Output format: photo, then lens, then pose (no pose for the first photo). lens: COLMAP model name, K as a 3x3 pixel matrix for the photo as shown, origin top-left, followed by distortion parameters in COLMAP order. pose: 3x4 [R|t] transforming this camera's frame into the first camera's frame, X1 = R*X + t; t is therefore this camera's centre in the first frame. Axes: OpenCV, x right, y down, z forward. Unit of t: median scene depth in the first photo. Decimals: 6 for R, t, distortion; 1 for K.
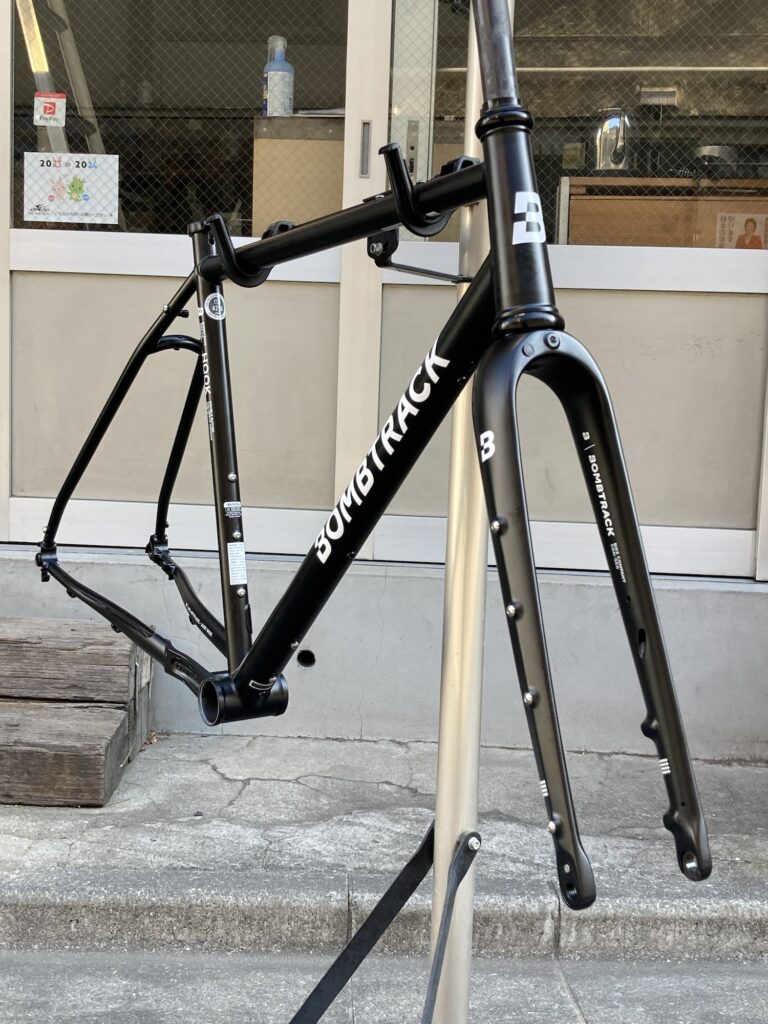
lens RADIAL K [[1357.5, 0, 381.7], [0, 1357.5, 500.3], [0, 0, 1]] dist [0.117453, -0.398408]
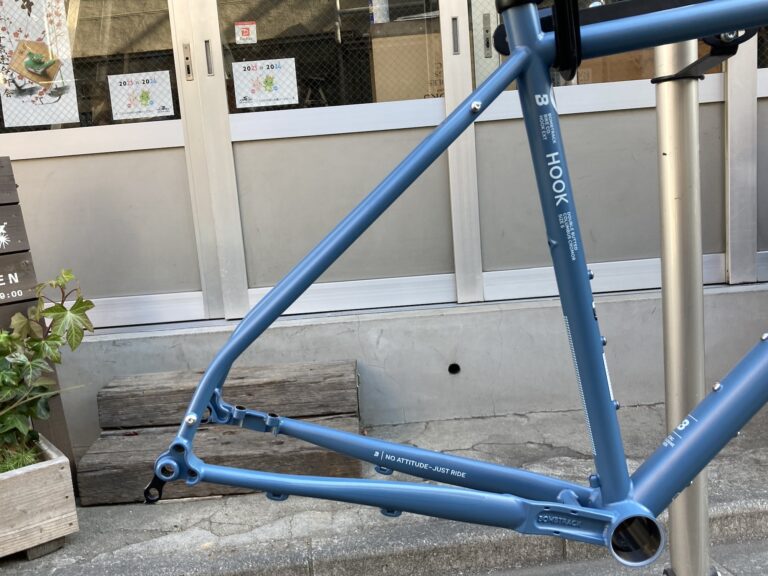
lens RADIAL K [[774.9, 0, 371.3], [0, 774.9, 291.9], [0, 0, 1]] dist [0.067270, -0.168066]
pose [[0.991767, -0.120400, 0.043605, -0.206251], [0.118617, 0.992077, 0.041396, -0.022147], [-0.048243, -0.035883, 0.998191, 0.140120]]
